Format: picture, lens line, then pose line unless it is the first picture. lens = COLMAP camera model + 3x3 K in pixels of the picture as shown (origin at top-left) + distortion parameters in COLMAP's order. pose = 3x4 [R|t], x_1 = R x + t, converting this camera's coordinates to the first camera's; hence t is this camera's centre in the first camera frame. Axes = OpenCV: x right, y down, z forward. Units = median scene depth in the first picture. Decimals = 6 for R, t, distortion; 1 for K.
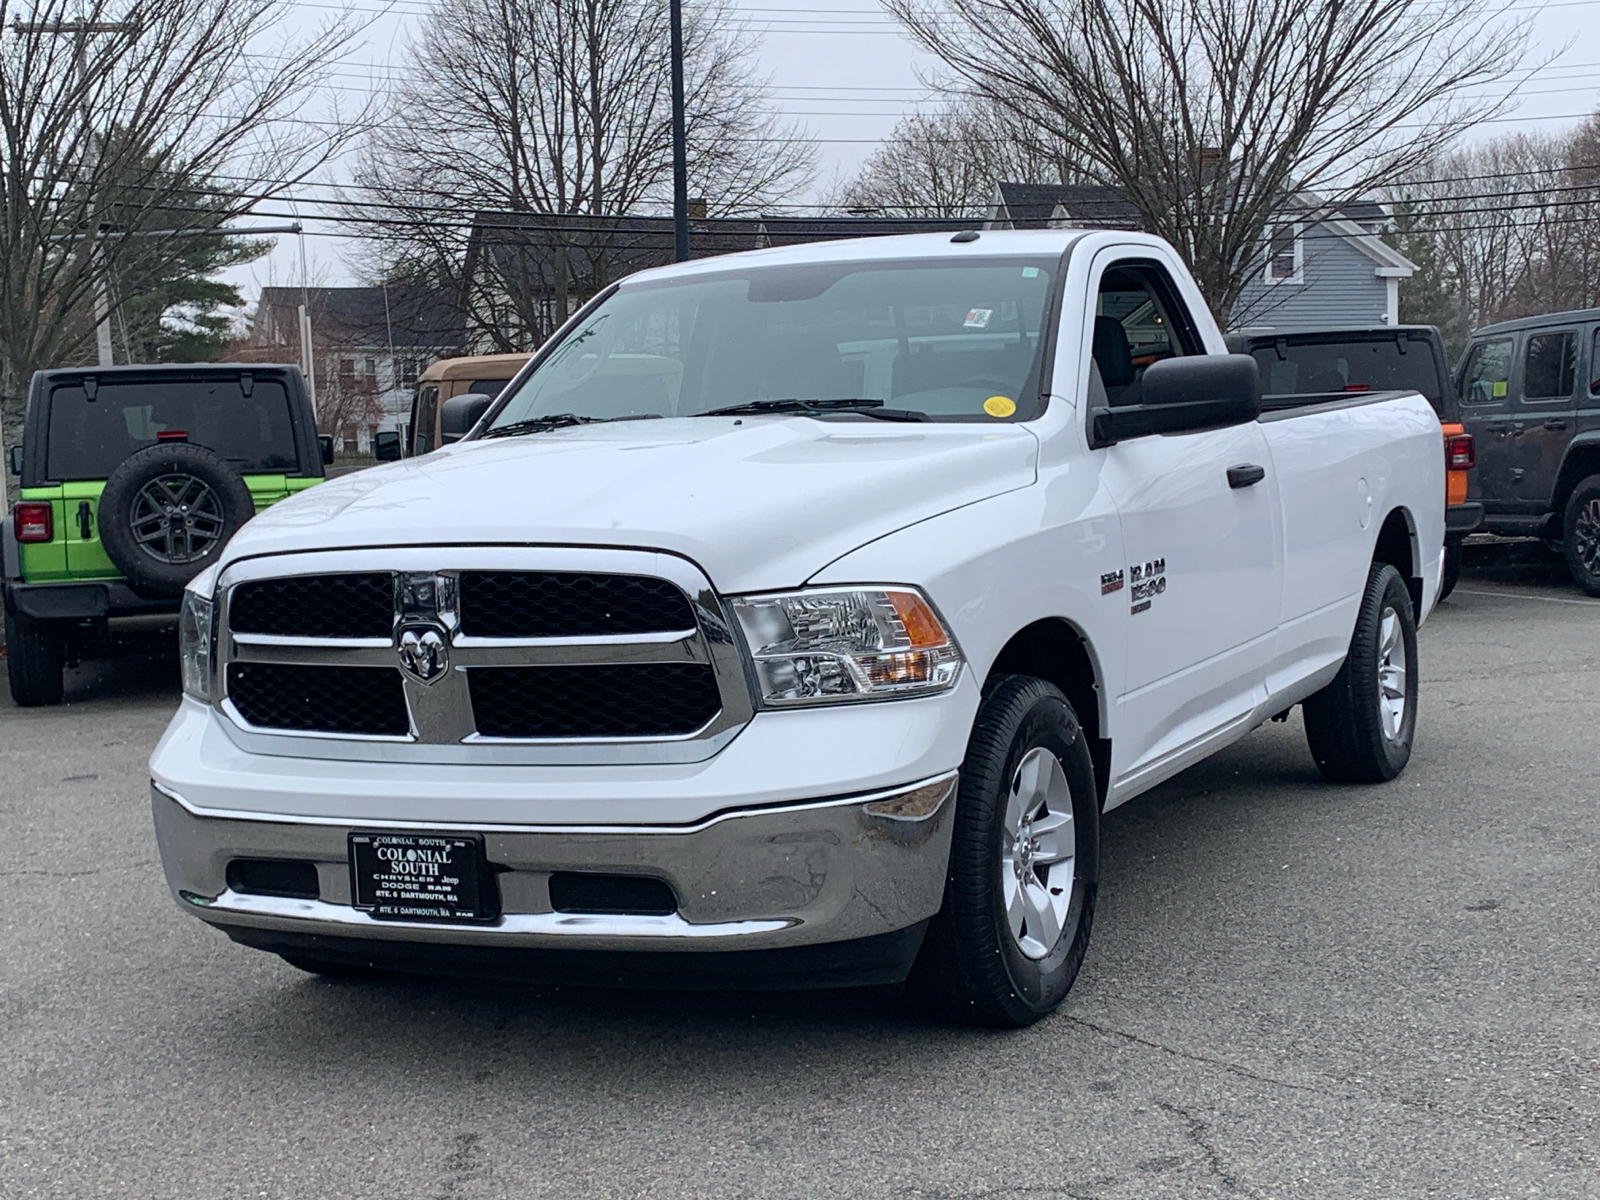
lens RADIAL K [[2400.9, 0, 734.1], [0, 2400.9, 595.5], [0, 0, 1]] dist [0.092481, -0.008206]
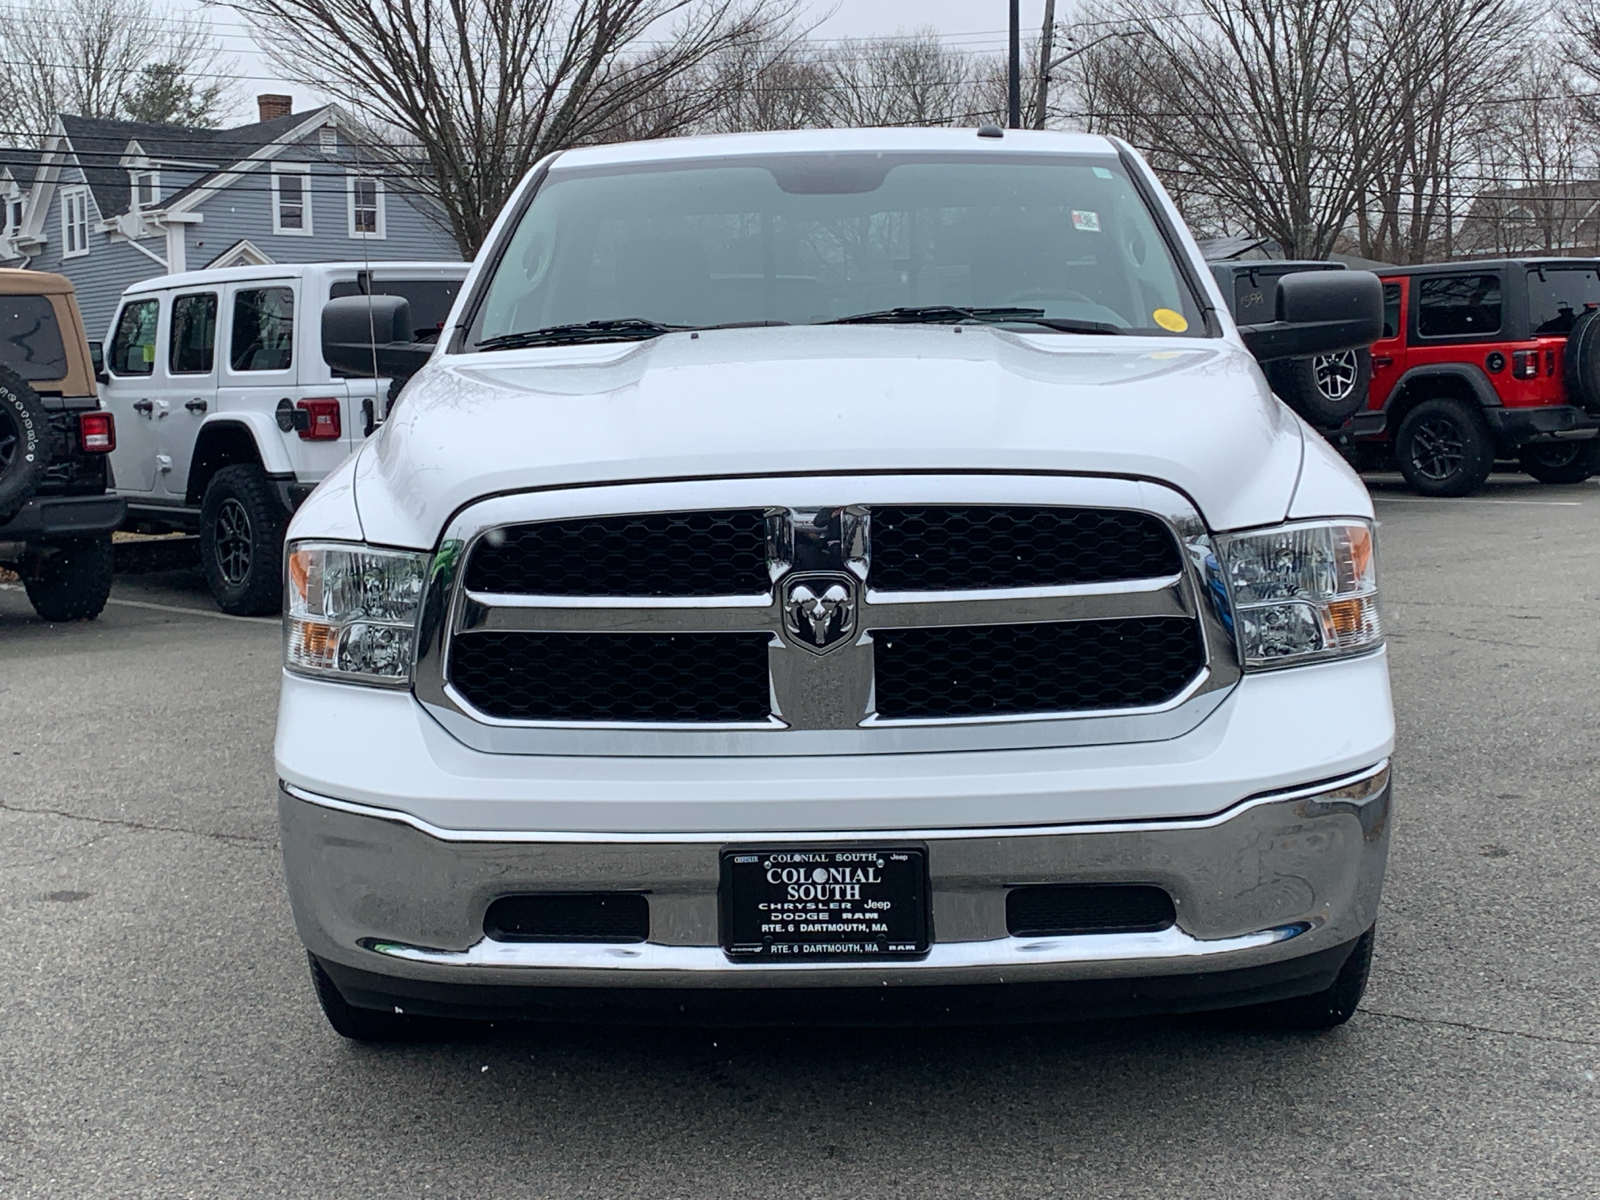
lens RADIAL K [[2459.6, 0, 729.2], [0, 2459.6, 538.4], [0, 0, 1]] dist [0.049064, -0.017235]
pose [[0.912797, -0.009456, 0.408304, -0.432797], [0.012401, 0.999913, -0.004566, 0.003022], [-0.408225, 0.009232, 0.912835, 0.263285]]
